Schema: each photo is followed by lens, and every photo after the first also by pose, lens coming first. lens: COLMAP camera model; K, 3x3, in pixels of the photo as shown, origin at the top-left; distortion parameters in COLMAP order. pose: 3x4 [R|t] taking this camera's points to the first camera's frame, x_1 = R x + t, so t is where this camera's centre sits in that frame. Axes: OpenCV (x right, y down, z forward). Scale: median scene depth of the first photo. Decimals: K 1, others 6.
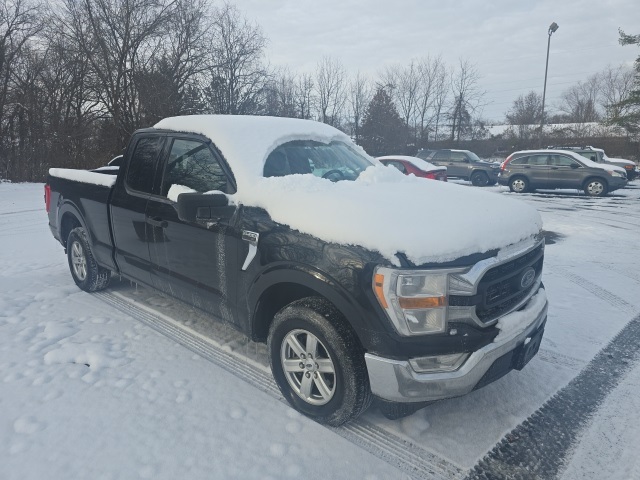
lens RADIAL K [[430.3, 0, 320.8], [0, 430.3, 238.4], [0, 0, 1]] dist [0.023343, -0.013624]
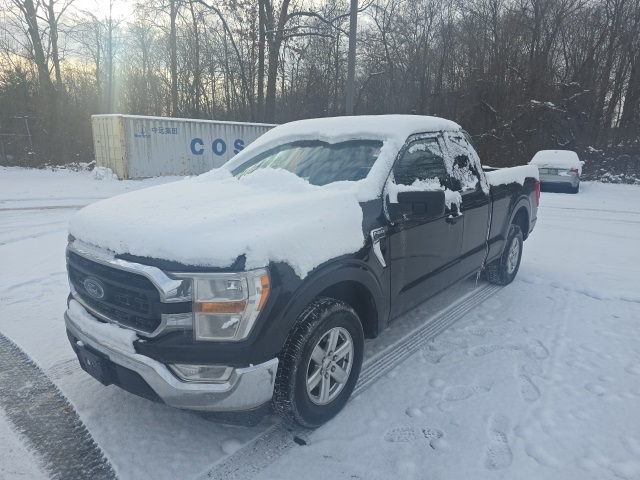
lens RADIAL K [[430.3, 0, 320.5], [0, 430.3, 241.3], [0, 0, 1]] dist [0.023343, -0.013624]
pose [[0.058926, 0.217855, -0.974201, 1.445574], [-0.208254, 0.957107, 0.201435, -0.306933], [0.976298, 0.191012, 0.101768, 1.413736]]
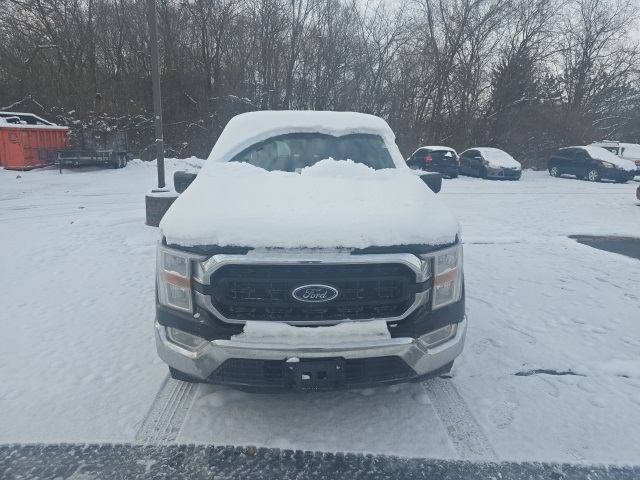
lens RADIAL K [[430.3, 0, 326.0], [0, 430.3, 234.6], [0, 0, 1]] dist [0.023343, -0.013624]
pose [[0.719103, 0.166787, -0.674591, 1.094000], [-0.161410, 0.984308, 0.071301, -0.092839], [0.675898, 0.057613, 0.734740, 0.387630]]
